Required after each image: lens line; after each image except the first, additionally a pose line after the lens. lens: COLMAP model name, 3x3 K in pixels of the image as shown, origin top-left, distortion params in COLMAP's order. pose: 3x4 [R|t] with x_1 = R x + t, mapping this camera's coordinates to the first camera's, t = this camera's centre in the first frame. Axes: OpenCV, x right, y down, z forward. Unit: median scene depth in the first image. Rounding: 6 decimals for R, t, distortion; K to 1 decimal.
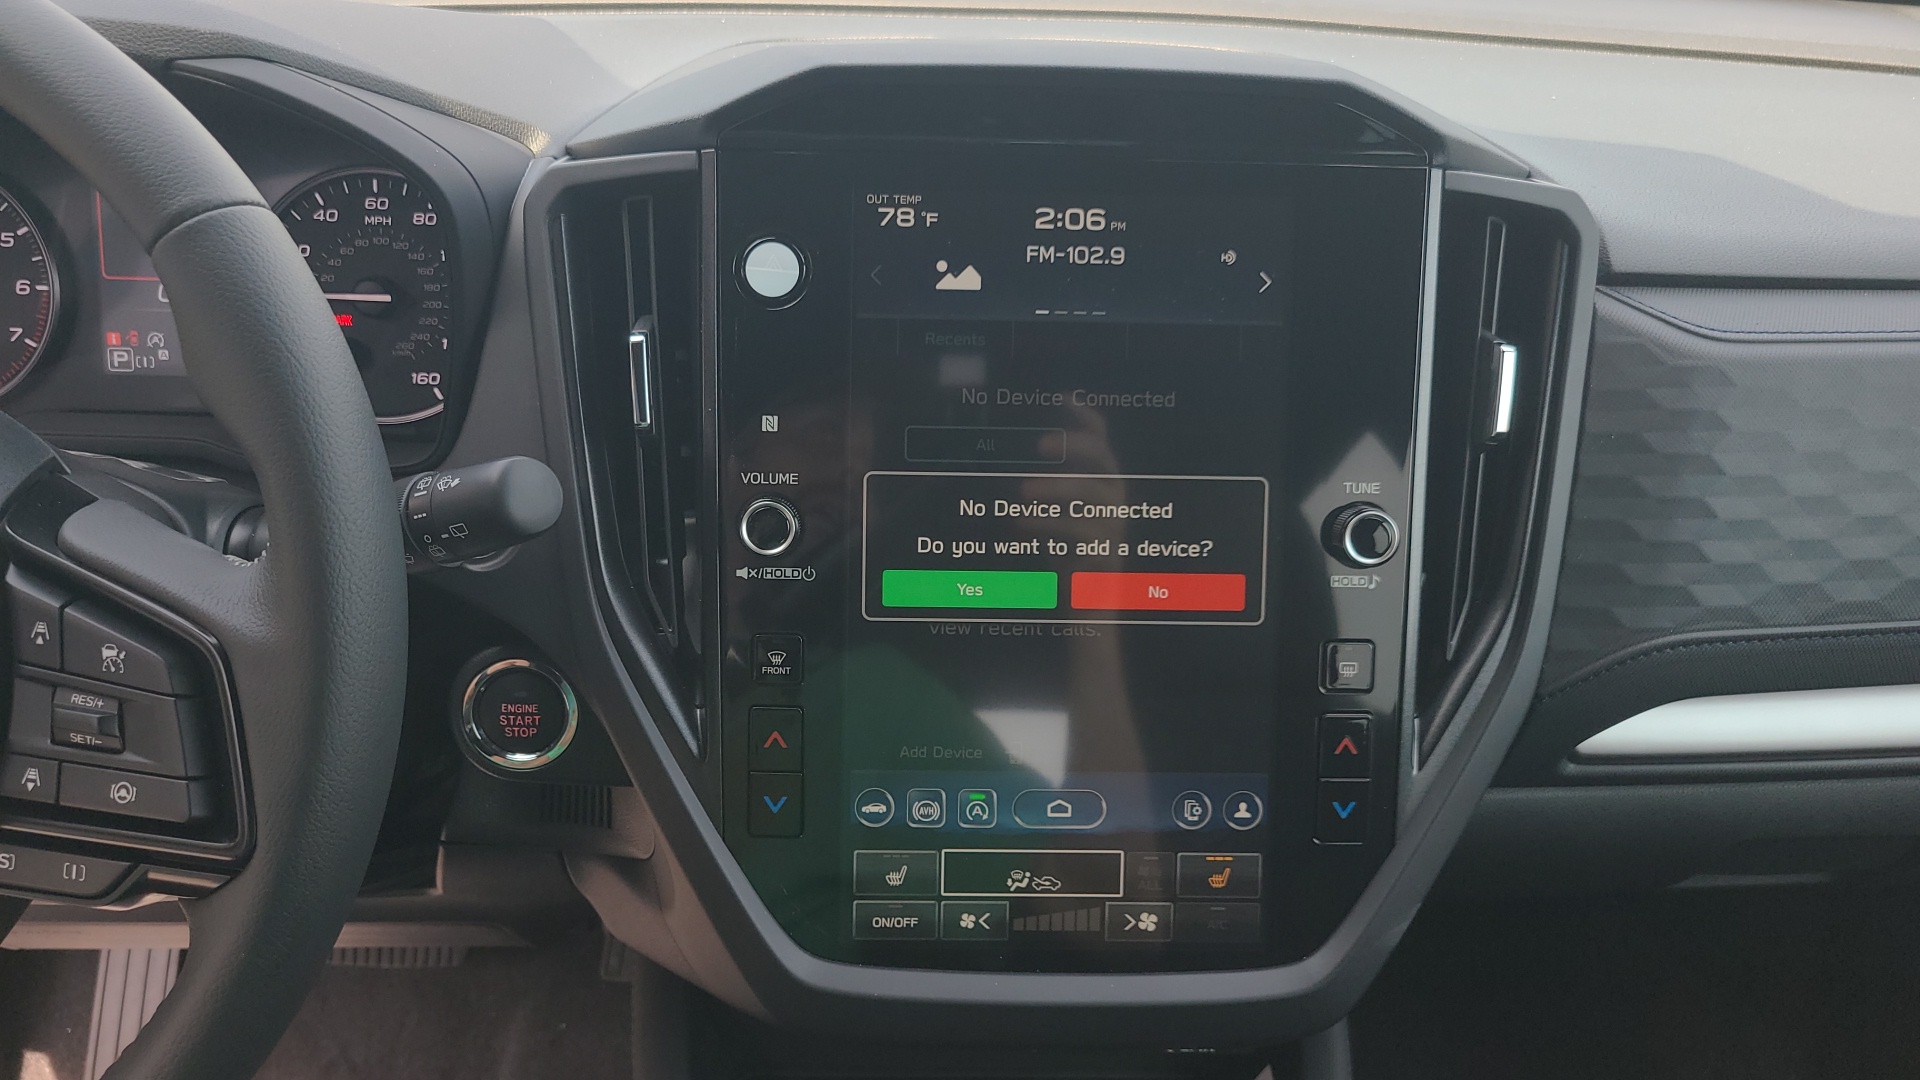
lens RADIAL K [[1471.3, 0, 937.4], [0, 1471.3, 540.6], [0, 0, 1]] dist [0.012731, 0.000359]
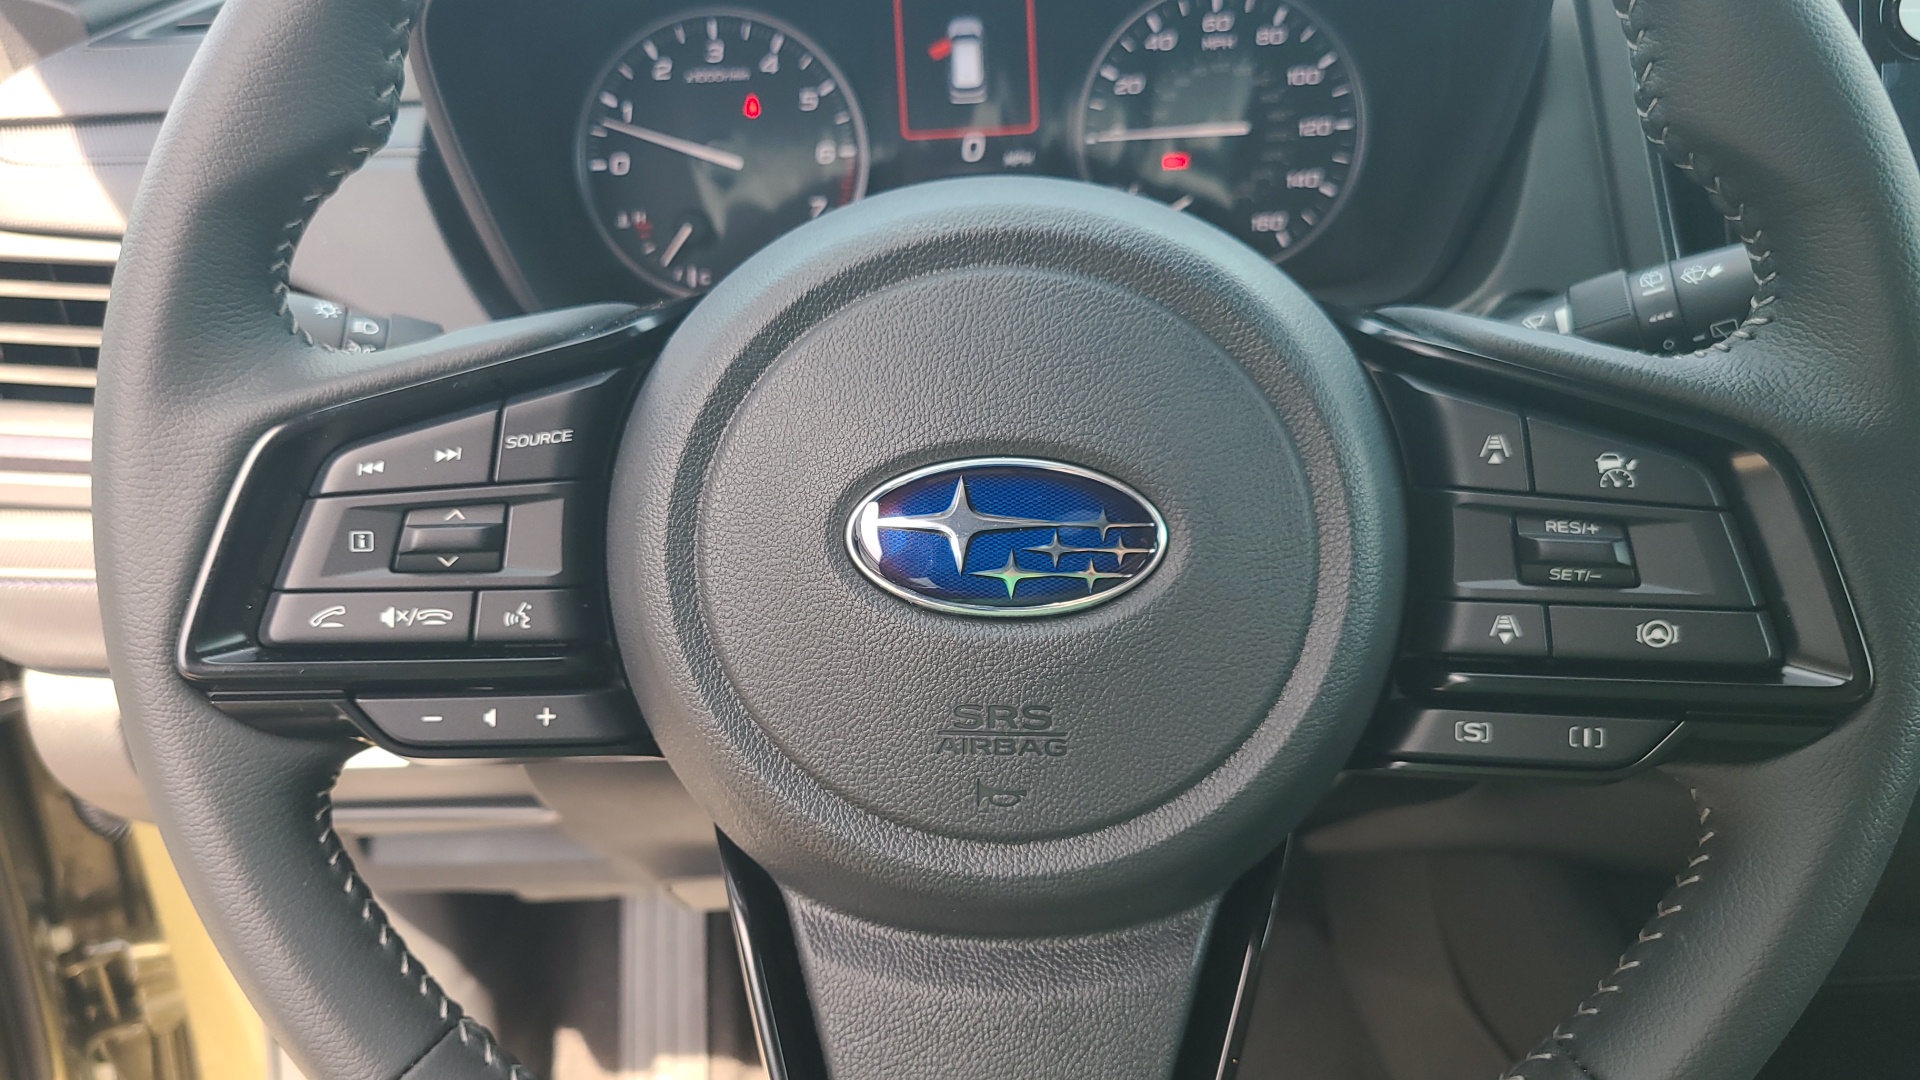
lens RADIAL K [[1471.3, 0, 937.4], [0, 1471.3, 540.6], [0, 0, 1]] dist [0.012731, 0.000359]
pose [[0.996792, -0.073657, -0.031299, -0.892787], [0.074514, 0.996850, 0.027159, 0.067808], [0.029200, -0.029404, 0.999141, 0.185834]]
